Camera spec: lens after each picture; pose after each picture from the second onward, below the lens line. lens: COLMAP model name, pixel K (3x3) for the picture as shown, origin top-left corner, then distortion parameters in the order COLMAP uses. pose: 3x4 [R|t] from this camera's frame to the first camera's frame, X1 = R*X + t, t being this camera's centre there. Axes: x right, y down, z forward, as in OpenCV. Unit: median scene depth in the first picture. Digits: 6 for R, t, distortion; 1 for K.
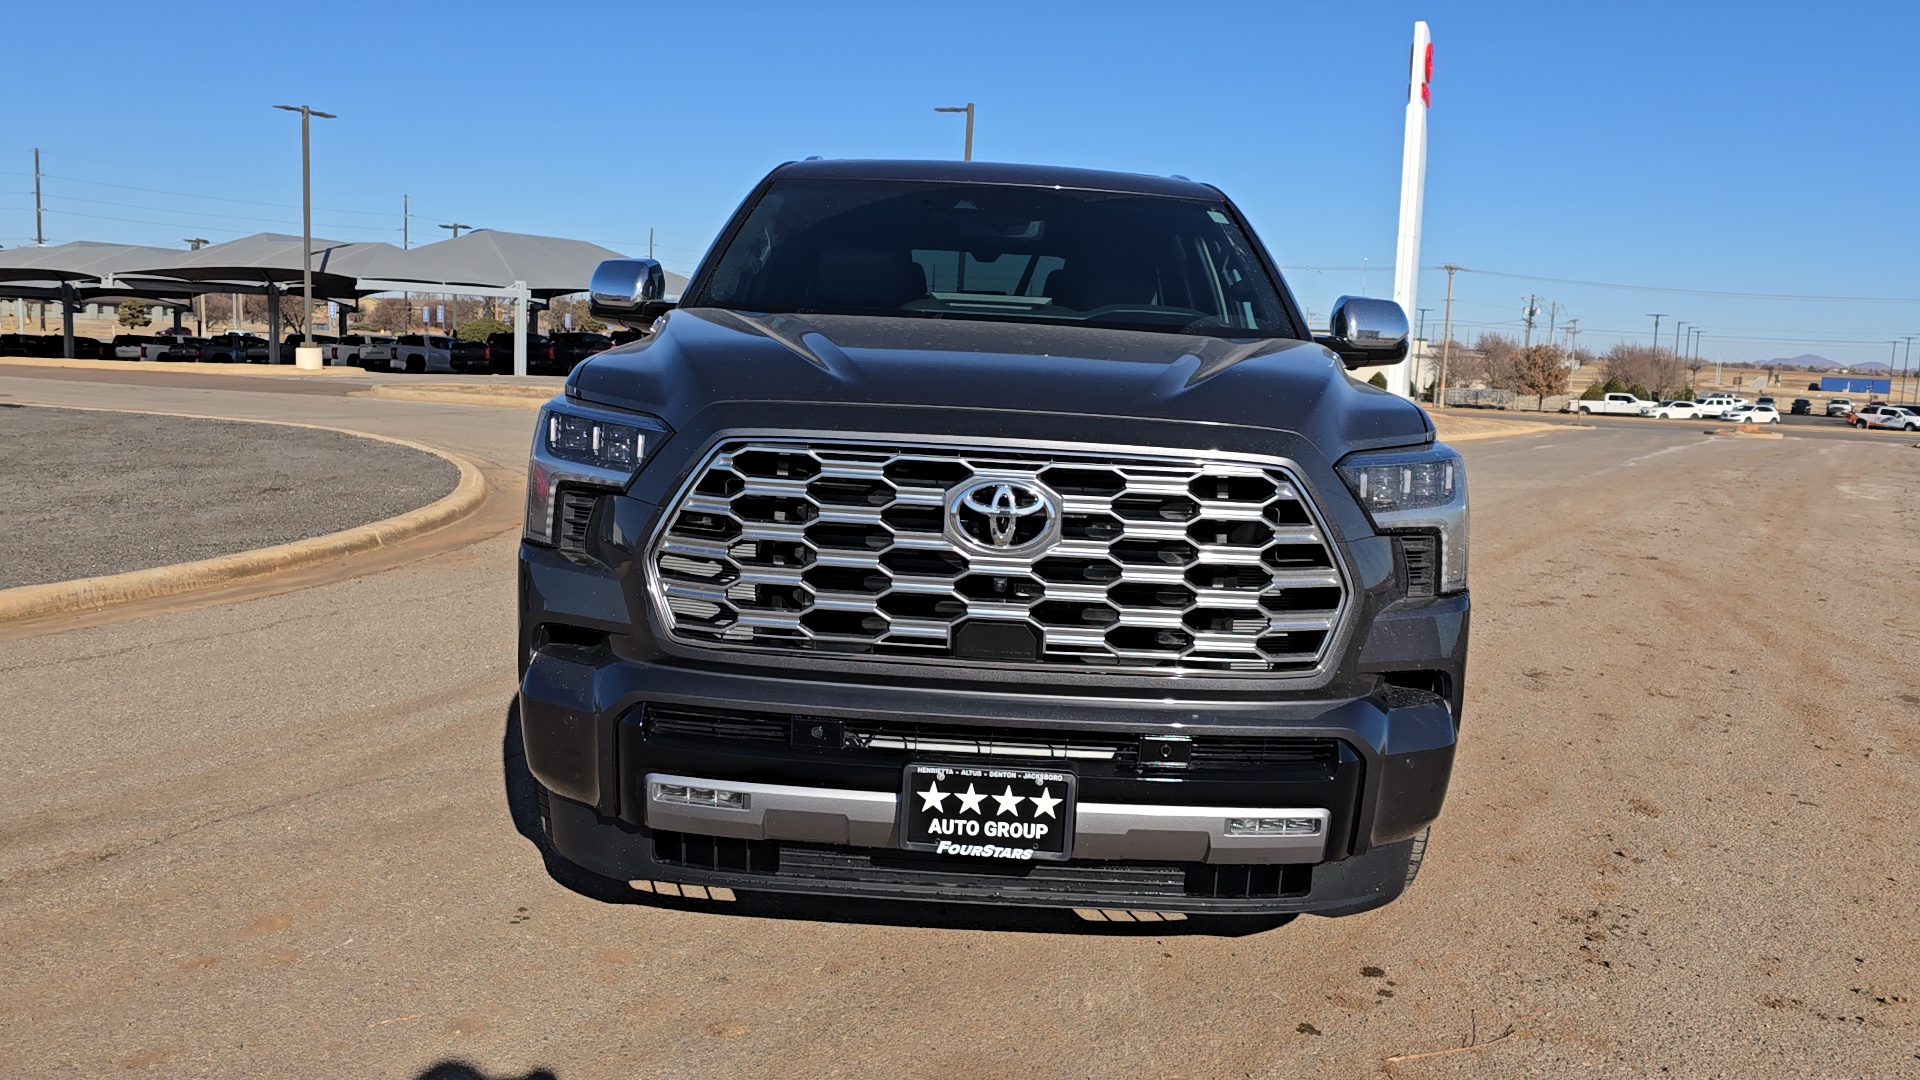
lens RADIAL K [[1562.3, 0, 958.1], [0, 1562.3, 575.2], [0, 0, 1]] dist [0.002982, 0.000712]
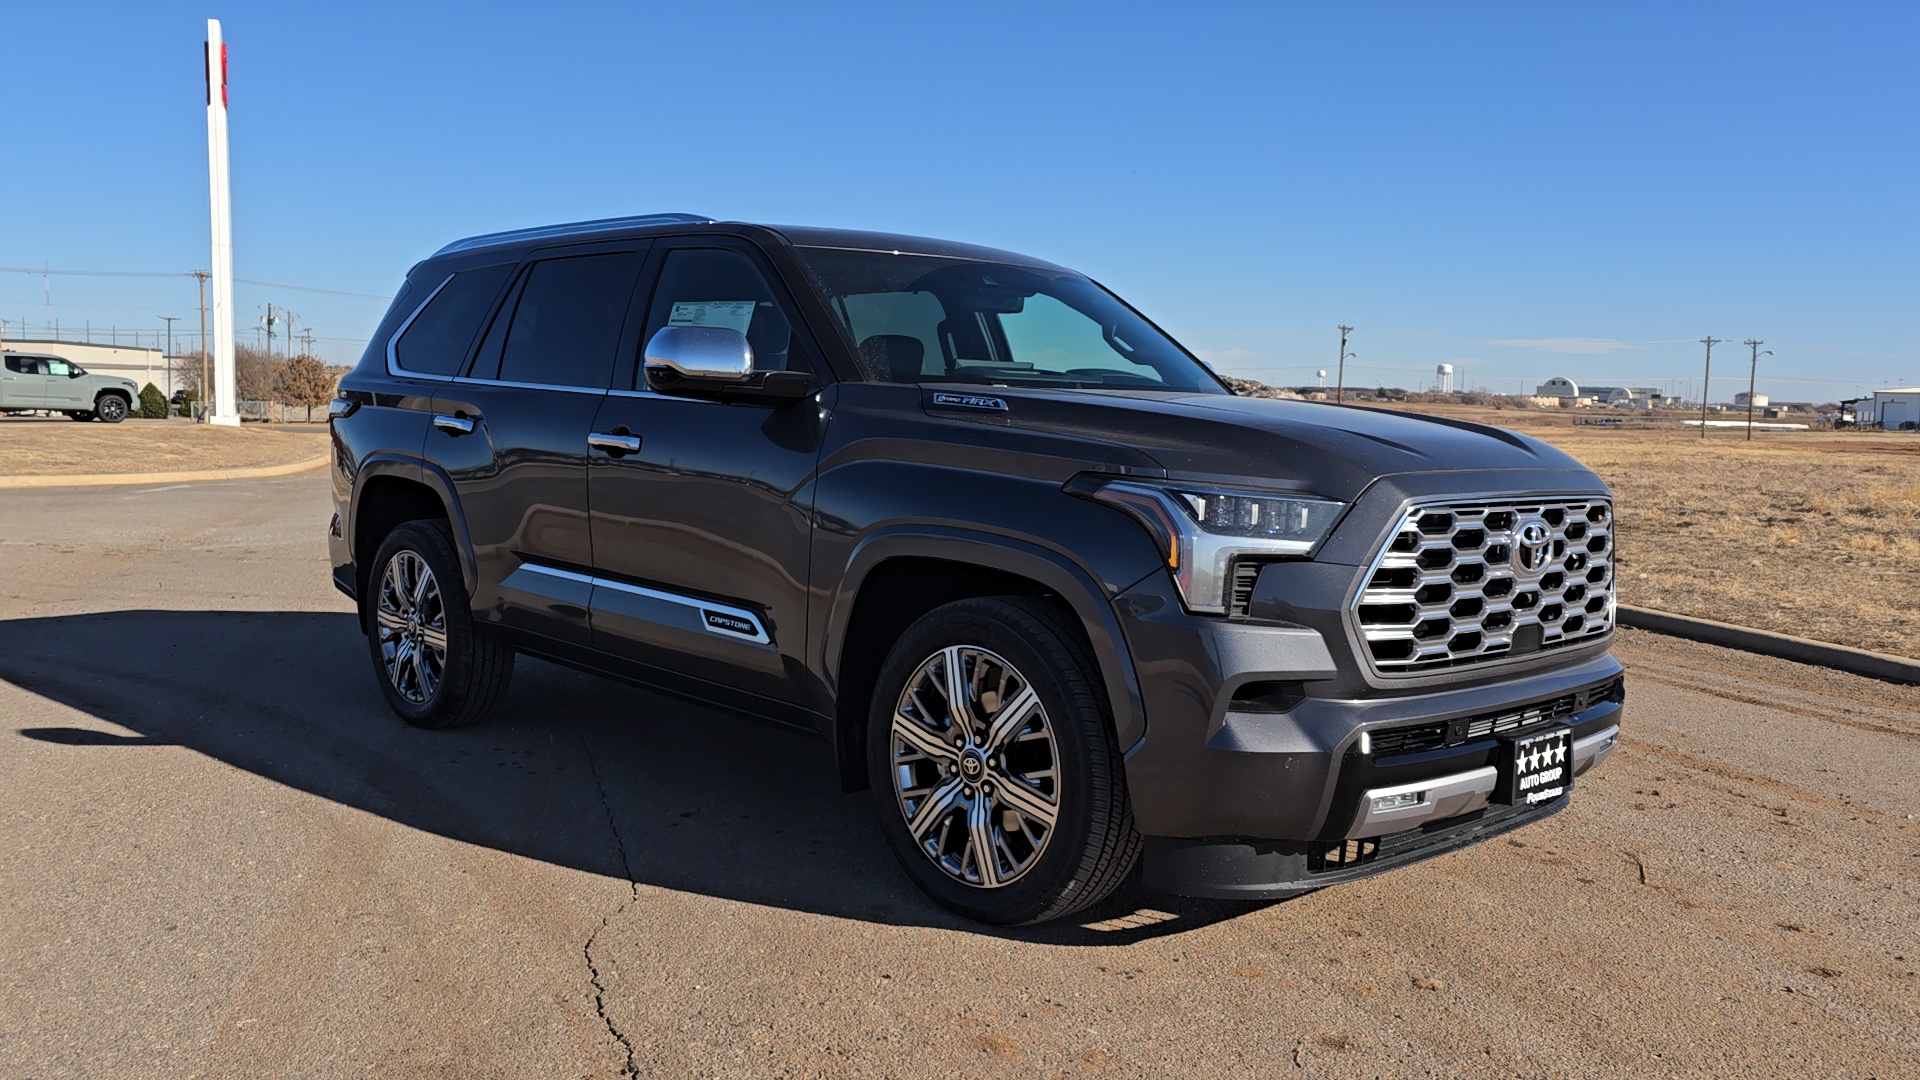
lens RADIAL K [[1579.8, 0, 960.0], [0, 1579.8, 540.0], [0, 0, 1]] dist [-0.004622, -0.003632]
pose [[0.723441, -0.089179, 0.684603, -1.261704], [0.108702, 0.993967, 0.014610, -0.117364], [-0.681775, 0.063848, 0.728770, 0.334657]]
